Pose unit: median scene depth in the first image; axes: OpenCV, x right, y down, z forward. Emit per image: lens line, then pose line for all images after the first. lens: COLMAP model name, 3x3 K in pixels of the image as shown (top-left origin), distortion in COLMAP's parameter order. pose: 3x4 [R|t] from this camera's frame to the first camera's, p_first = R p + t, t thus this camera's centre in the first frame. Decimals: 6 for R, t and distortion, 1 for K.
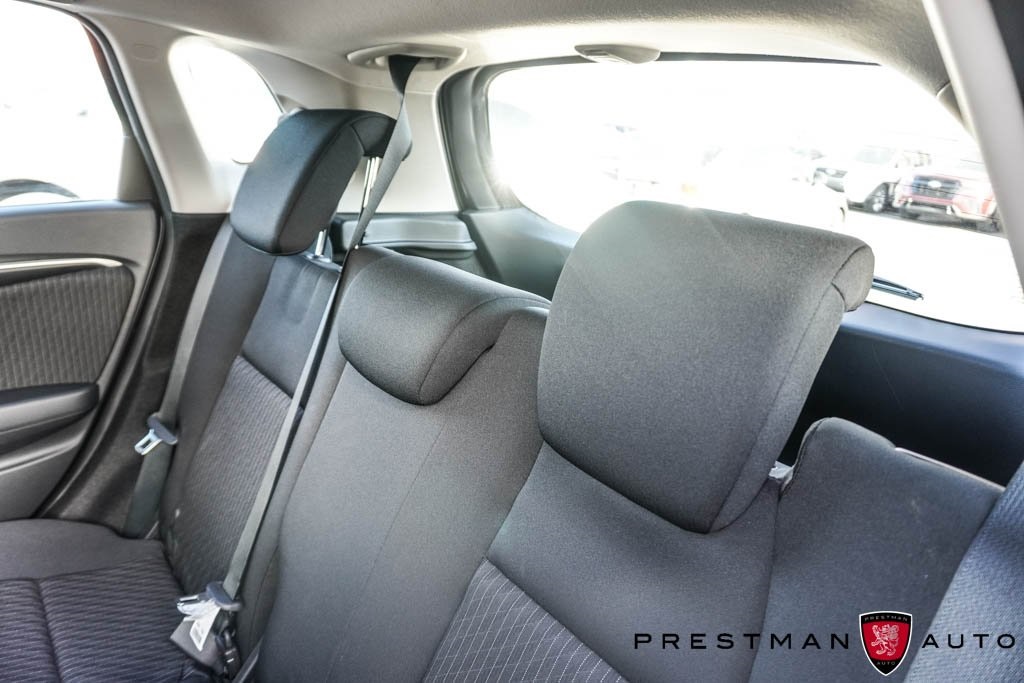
lens RADIAL K [[673.9, 0, 513.2], [0, 673.9, 341.0], [0, 0, 1]] dist [-0.029446, 0.007881]
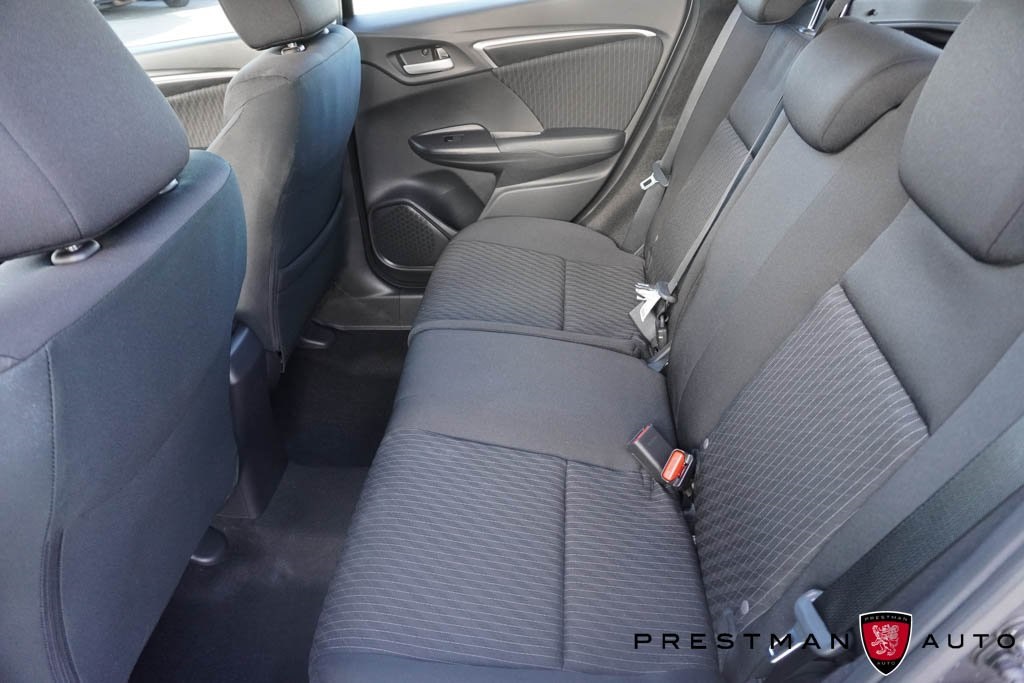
lens RADIAL K [[673.9, 0, 511.6], [0, 673.9, 342.1], [0, 0, 1]] dist [-0.029446, 0.007881]
pose [[0.710231, 0.304921, -0.634504, 0.201956], [-0.120628, 0.940707, 0.317048, 0.064005], [0.693557, -0.148638, 0.704901, -0.170136]]
